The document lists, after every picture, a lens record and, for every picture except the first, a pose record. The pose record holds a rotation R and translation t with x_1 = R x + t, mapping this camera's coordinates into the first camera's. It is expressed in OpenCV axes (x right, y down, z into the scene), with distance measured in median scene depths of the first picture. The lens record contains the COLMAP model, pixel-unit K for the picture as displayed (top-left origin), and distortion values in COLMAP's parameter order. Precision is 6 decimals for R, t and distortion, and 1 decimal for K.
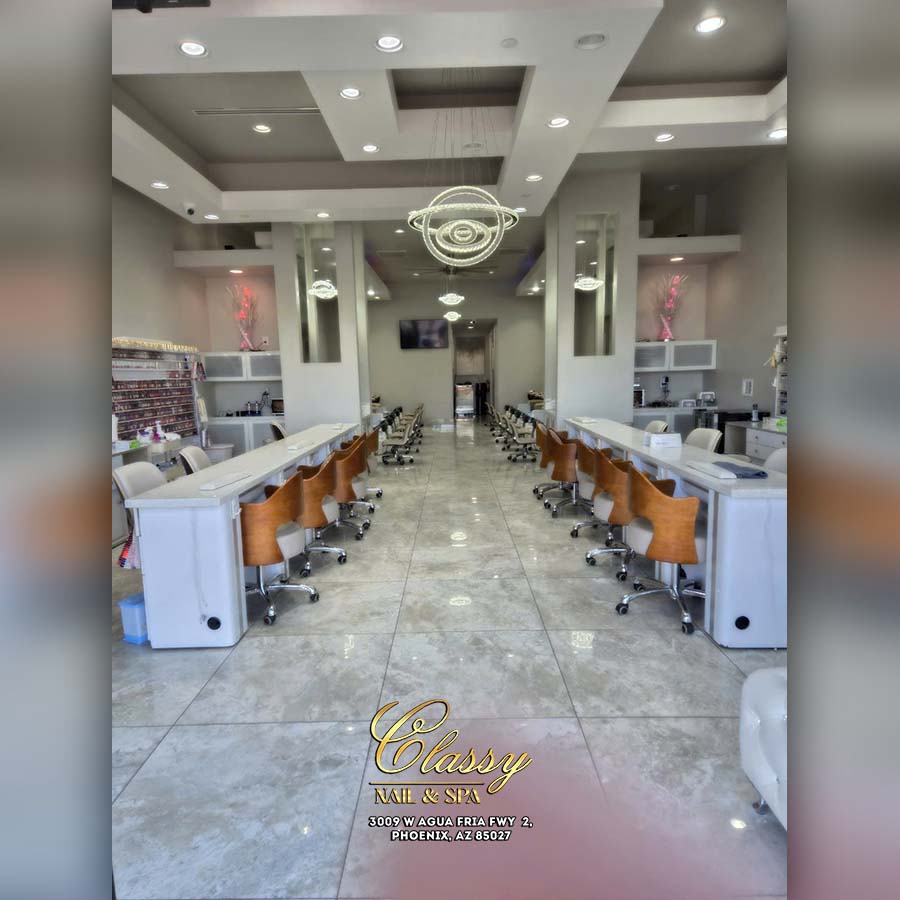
lens RADIAL K [[598.5, 0, 446.1], [0, 598.5, 462.9], [0, 0, 1]] dist [0.062730, -0.036654]
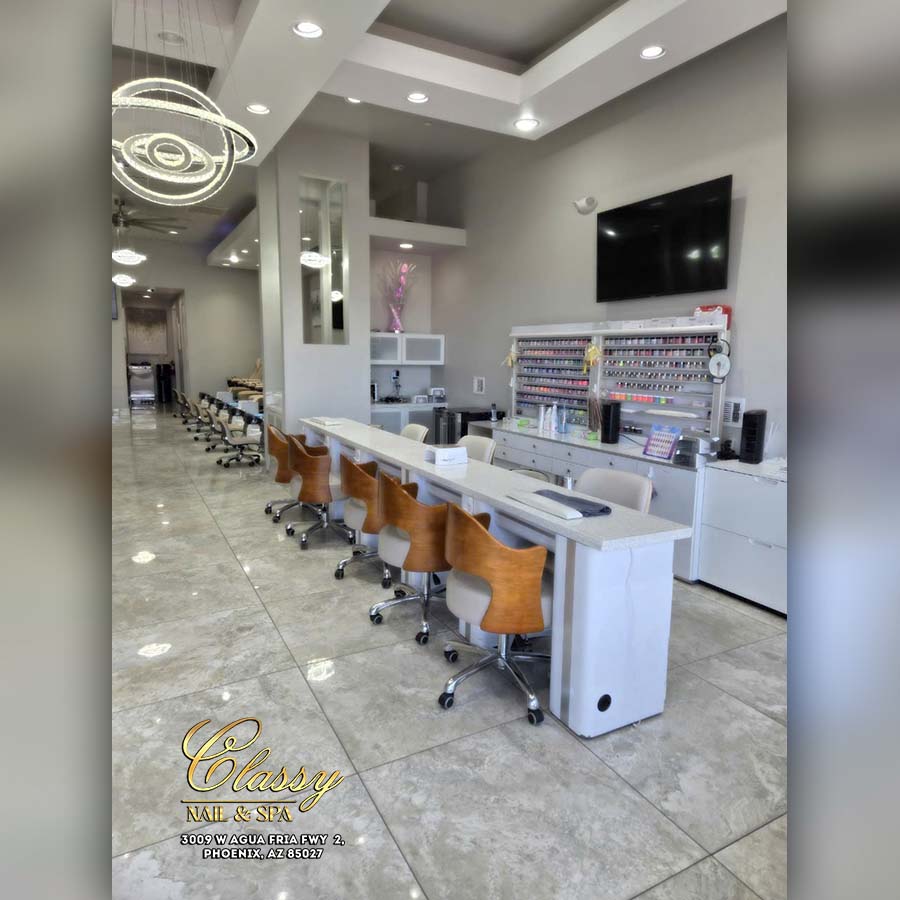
lens RADIAL K [[598.5, 0, 456.5], [0, 598.5, 444.6], [0, 0, 1]] dist [0.062730, -0.036654]
pose [[0.868242, -0.033571, 0.495004, -0.026168], [0.034418, 0.999380, 0.007407, -0.037259], [-0.494946, 0.010606, 0.868859, 0.174289]]
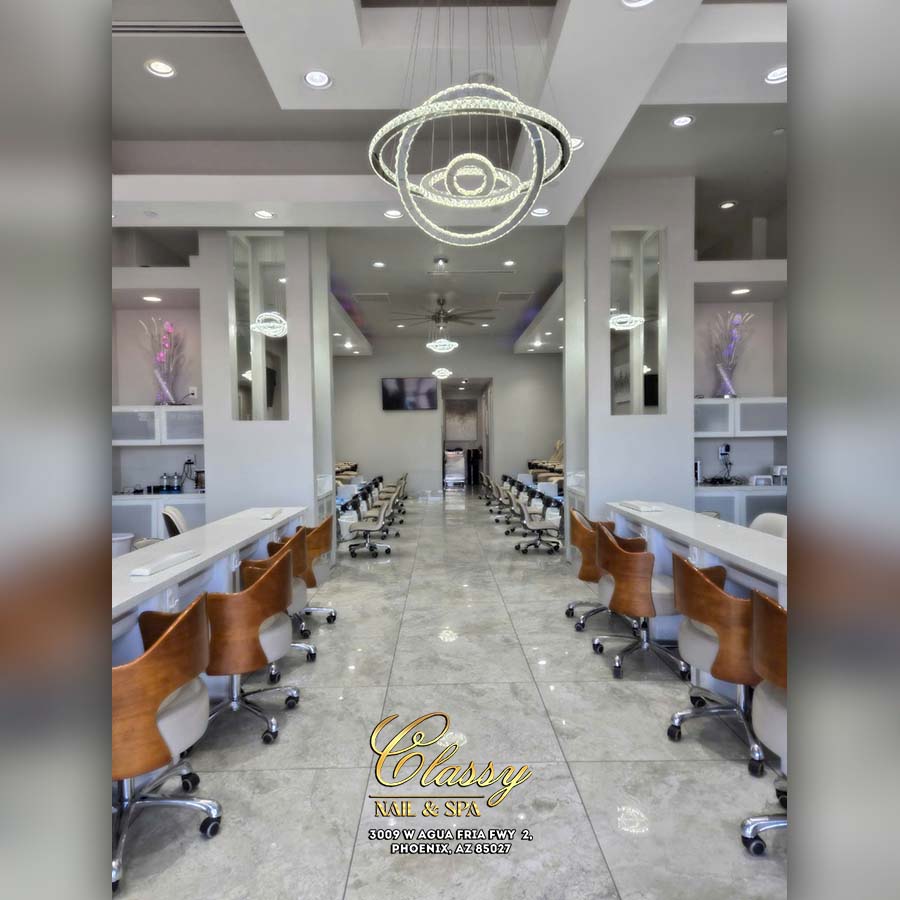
lens RADIAL K [[598.5, 0, 446.2], [0, 598.5, 450.8], [0, 0, 1]] dist [0.062730, -0.036654]
pose [[0.999745, 0.008232, 0.021023, -0.001848], [-0.005455, 0.991645, -0.128883, -0.043299], [-0.021908, 0.128735, 0.991437, 0.314793]]
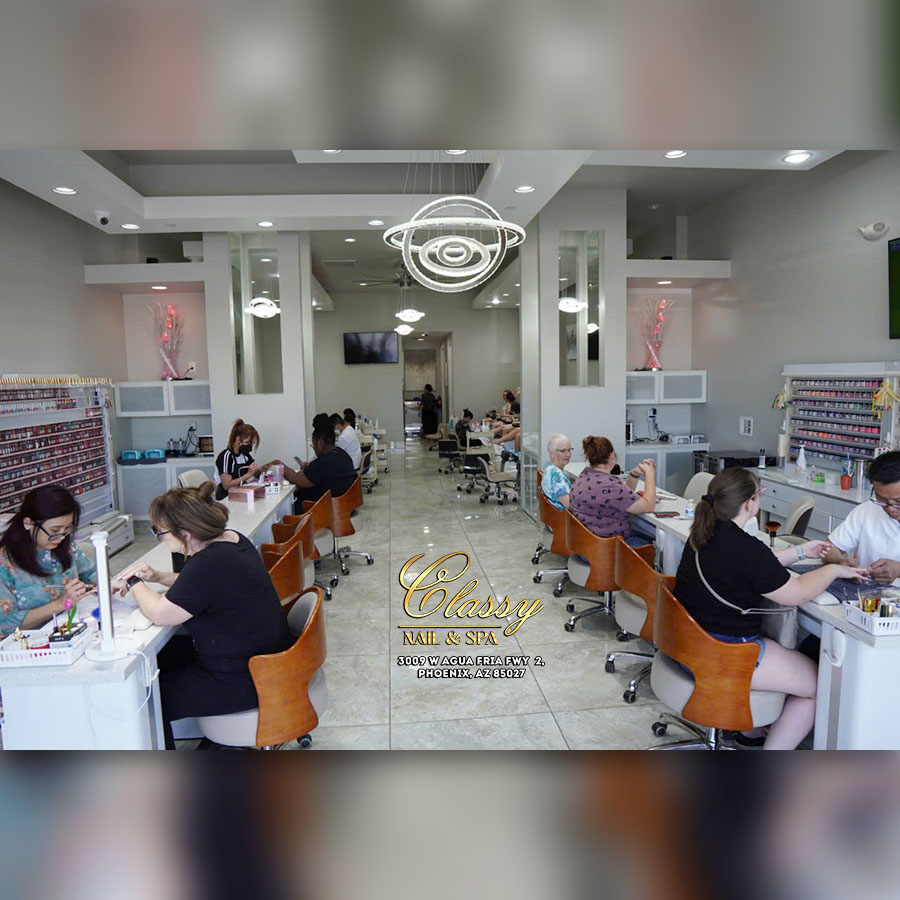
lens RADIAL K [[629.1, 0, 447.6], [0, 629.1, 453.1], [0, 0, 1]] dist [-0.092723, 0.042016]
pose [[0.994986, -0.007658, 0.099718, -0.040353], [0.010765, 0.999472, -0.030659, -0.063705], [-0.099430, 0.031579, 0.994543, 0.137410]]
